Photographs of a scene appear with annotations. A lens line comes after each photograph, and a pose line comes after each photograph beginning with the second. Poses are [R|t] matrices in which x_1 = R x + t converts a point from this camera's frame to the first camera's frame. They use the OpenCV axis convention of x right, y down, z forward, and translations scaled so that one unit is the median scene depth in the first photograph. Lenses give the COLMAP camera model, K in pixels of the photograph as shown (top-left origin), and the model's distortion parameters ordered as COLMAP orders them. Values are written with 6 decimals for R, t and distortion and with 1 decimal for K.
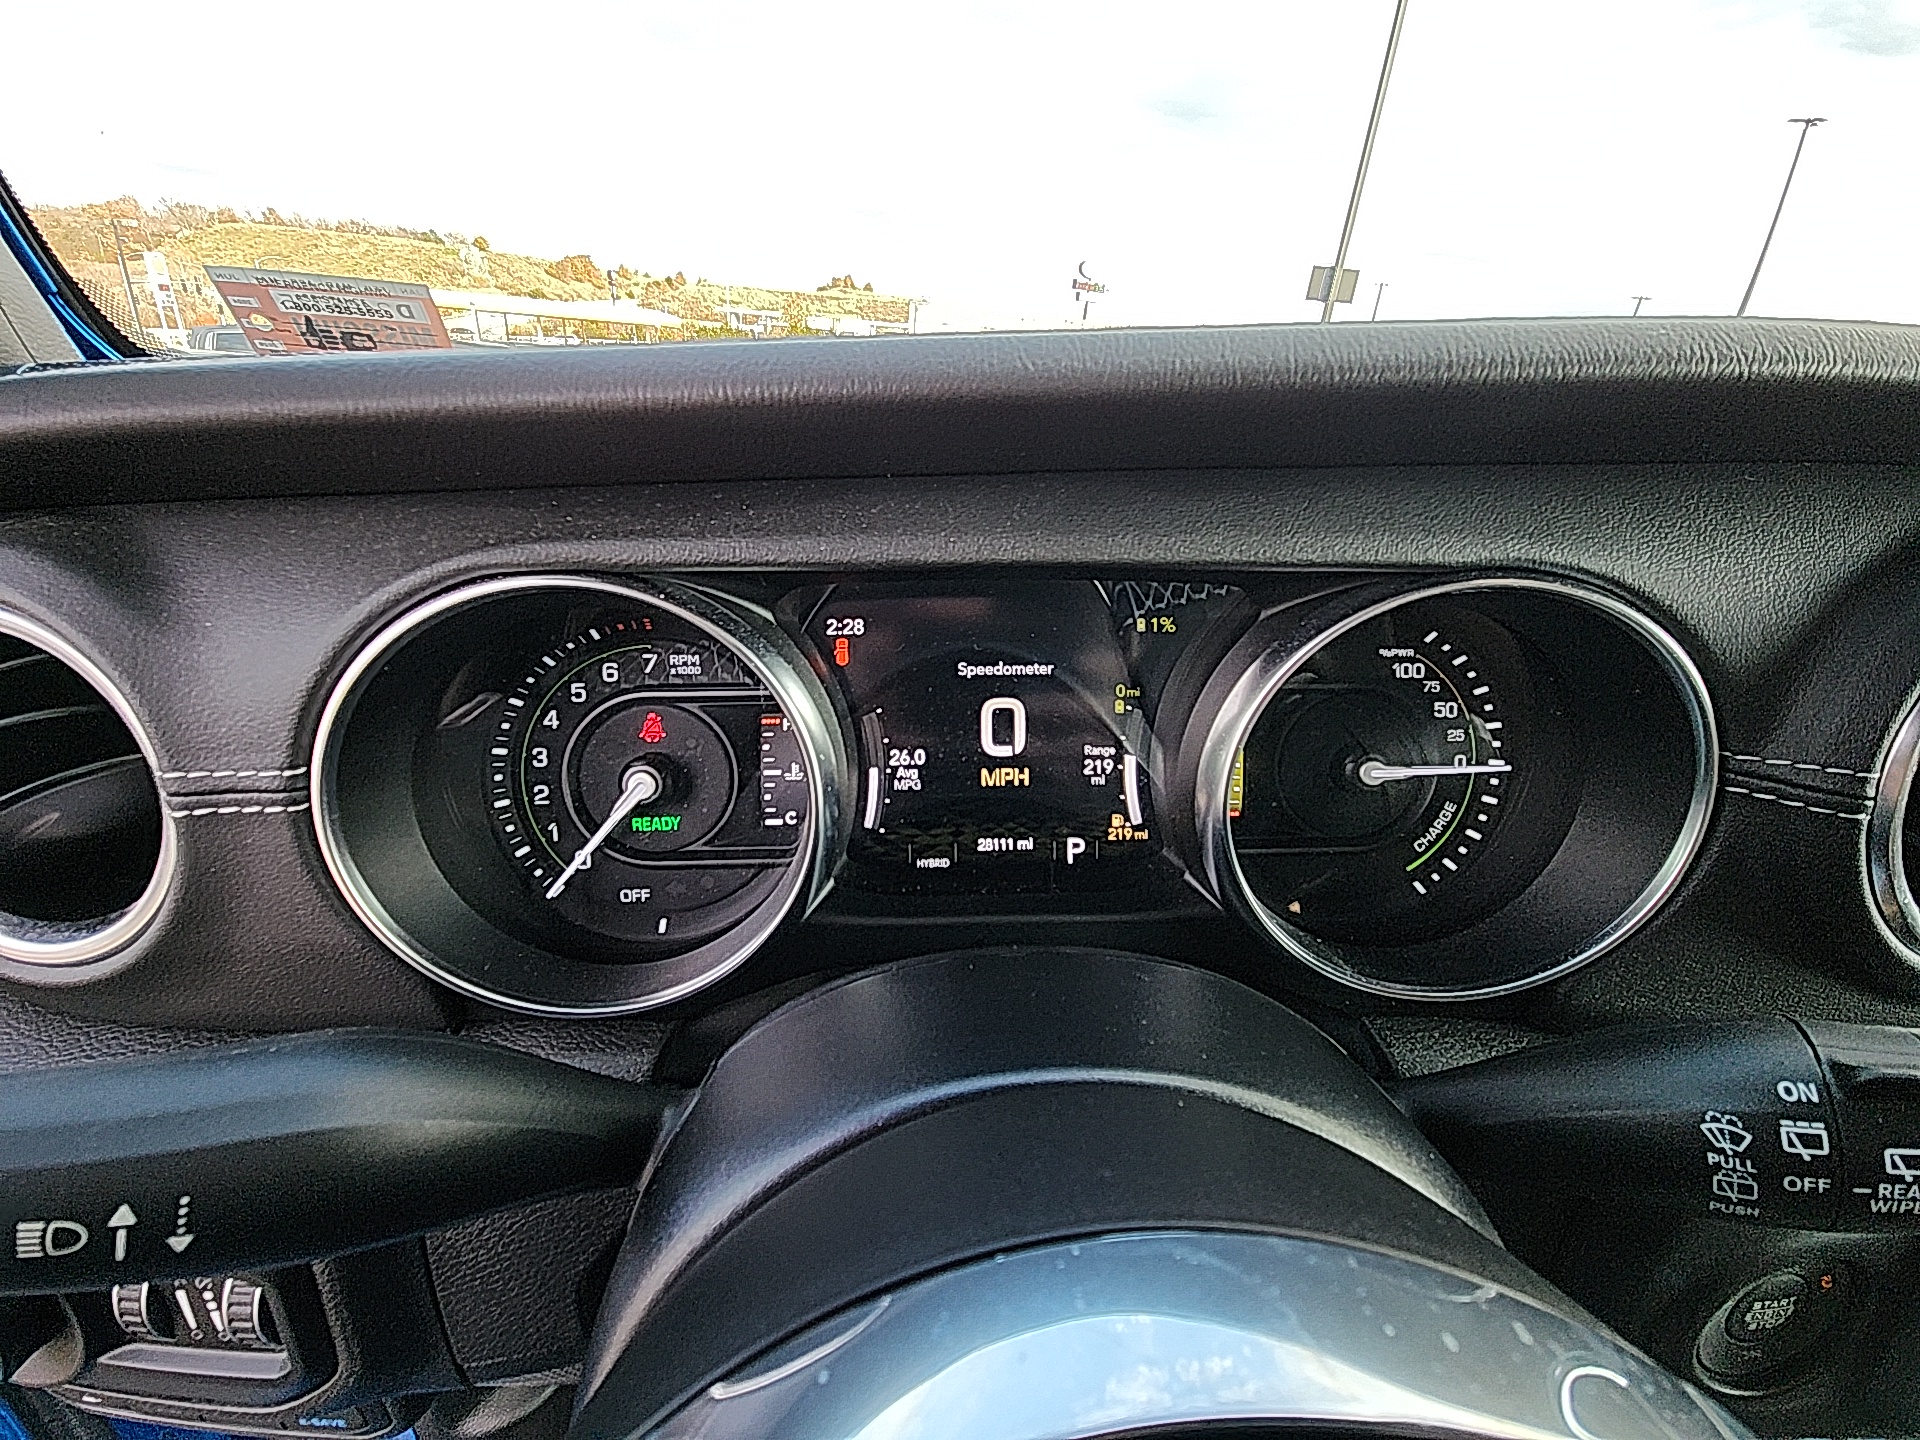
lens RADIAL K [[771.1, 0, 954.8], [0, 771.1, 711.6], [0, 0, 1]] dist [0.012502, -0.009695]
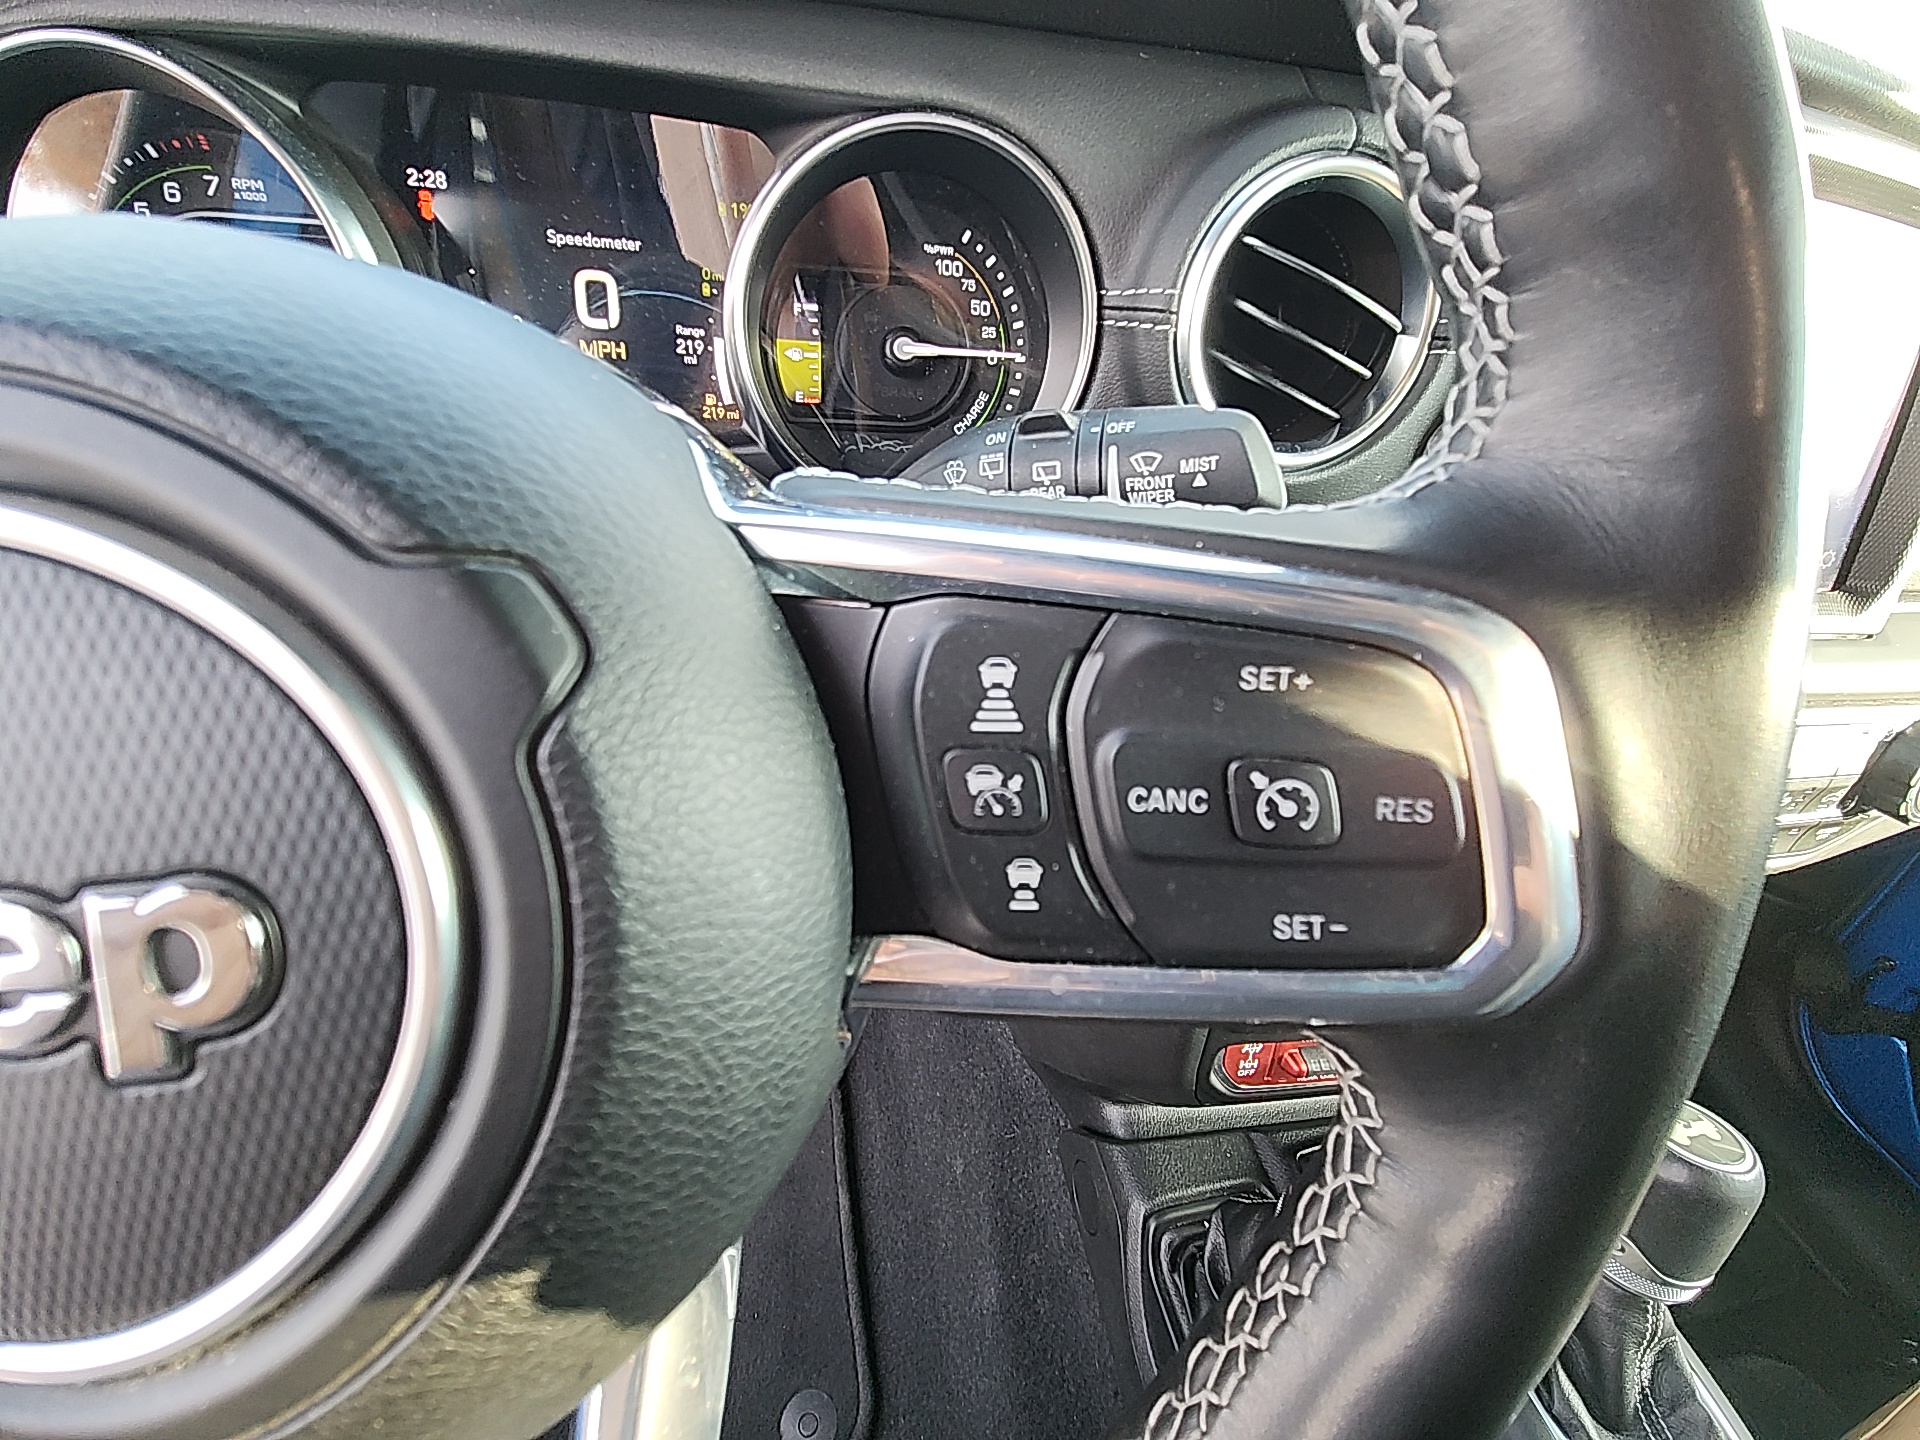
lens RADIAL K [[771.1, 0, 953.0], [0, 771.1, 708.1], [0, 0, 1]] dist [0.012502, -0.009695]
pose [[0.988660, 0.002959, 0.150142, 0.413187], [-0.031967, 0.981037, 0.191164, 0.375642], [-0.146730, -0.193795, 0.970007, -0.271713]]
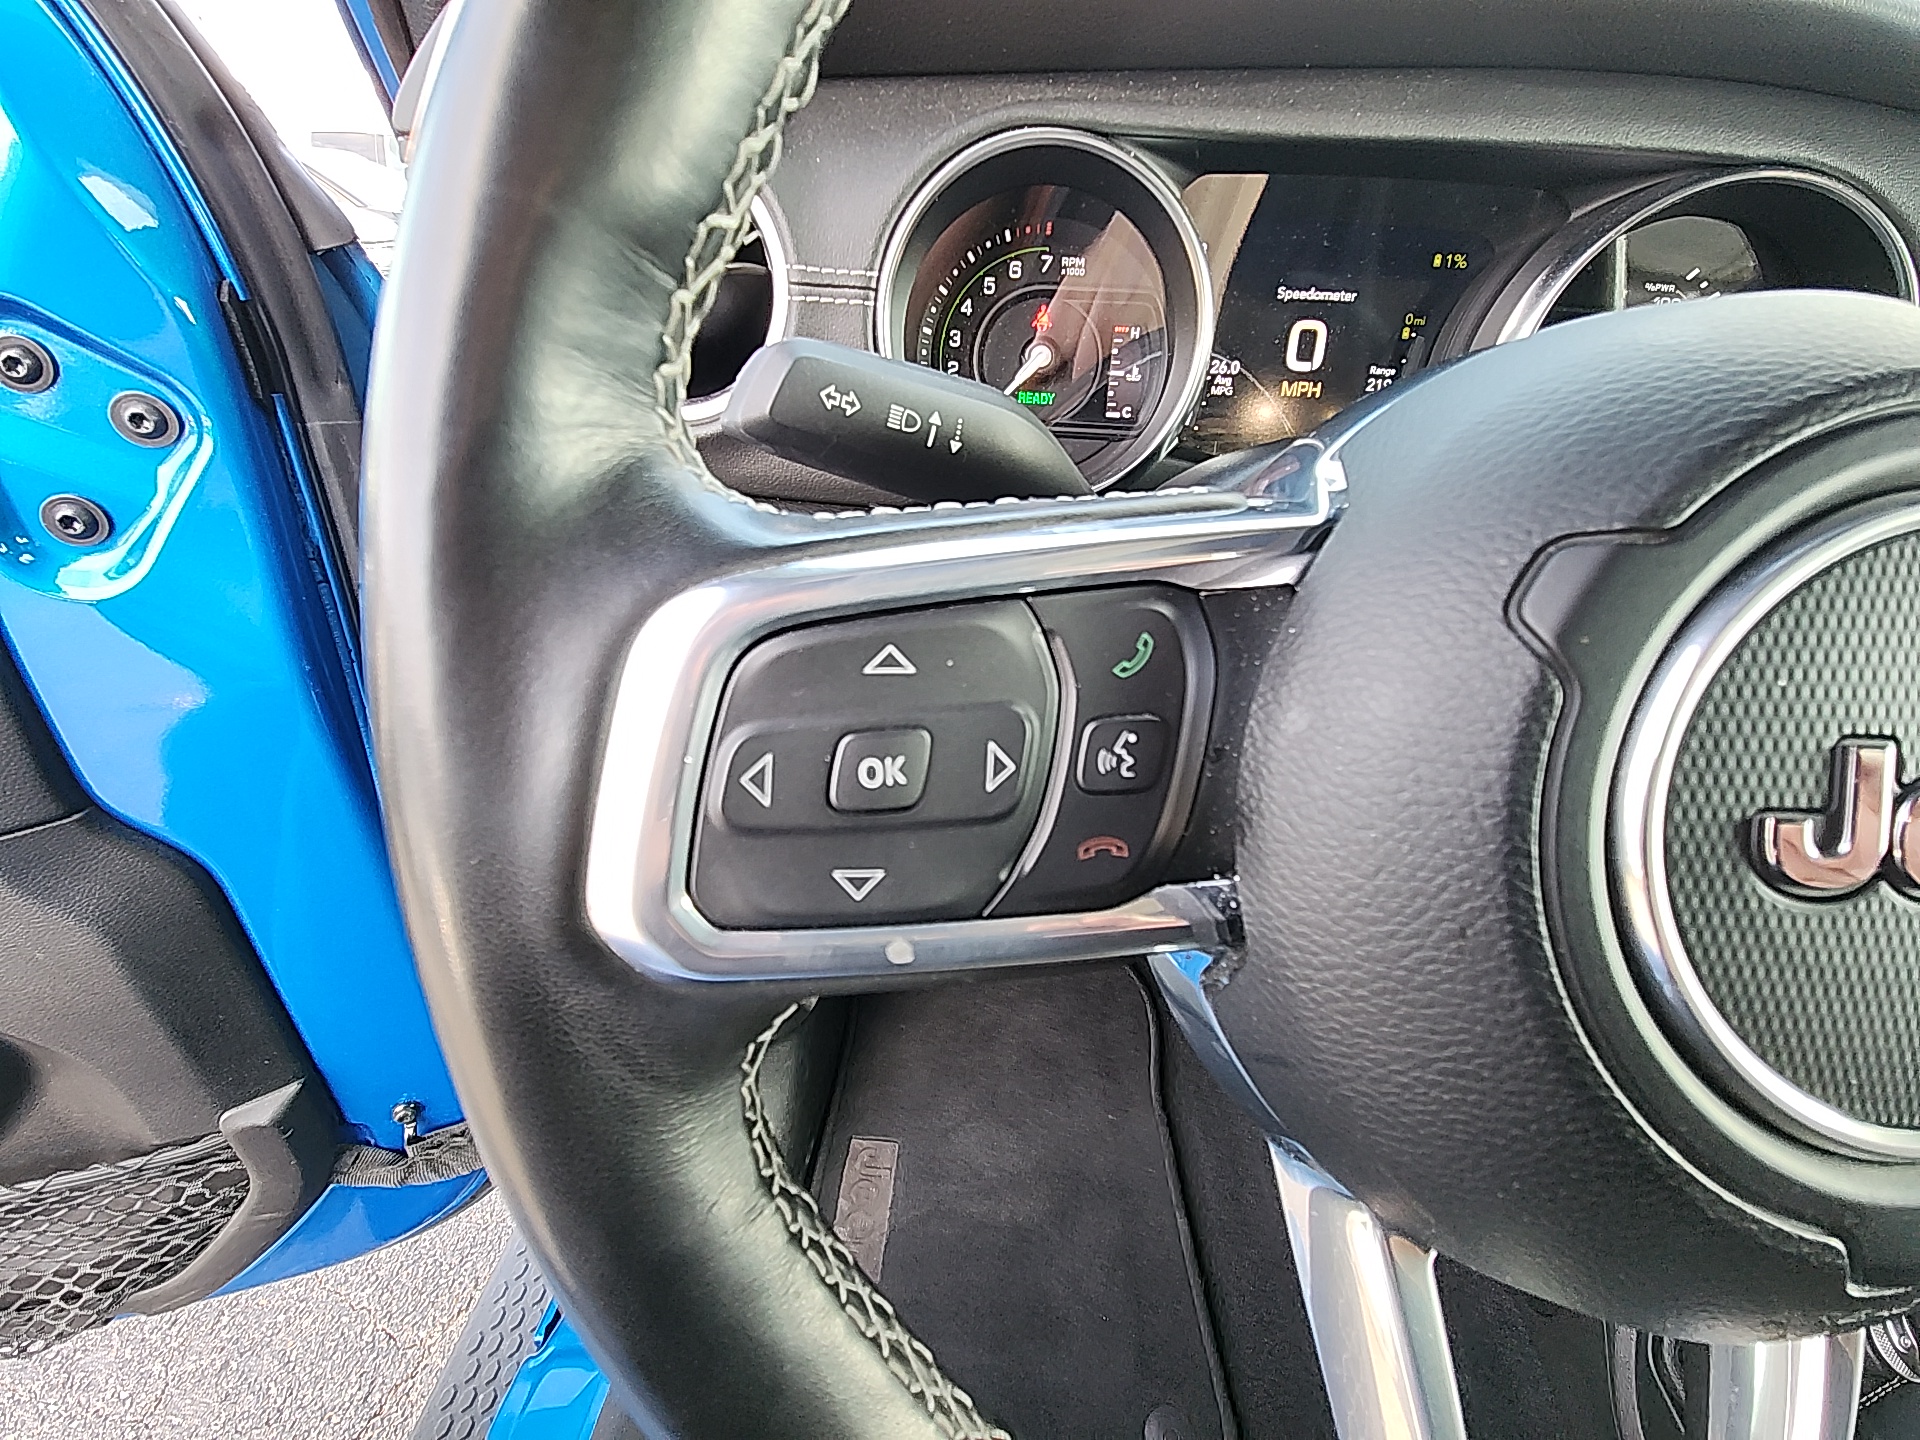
lens RADIAL K [[771.1, 0, 952.3], [0, 771.1, 706.0], [0, 0, 1]] dist [0.012502, -0.009695]
pose [[0.993412, 0.086042, -0.075695, -0.369948], [-0.072947, 0.984193, 0.161376, 0.443488], [0.088383, -0.154791, 0.983986, -0.377767]]
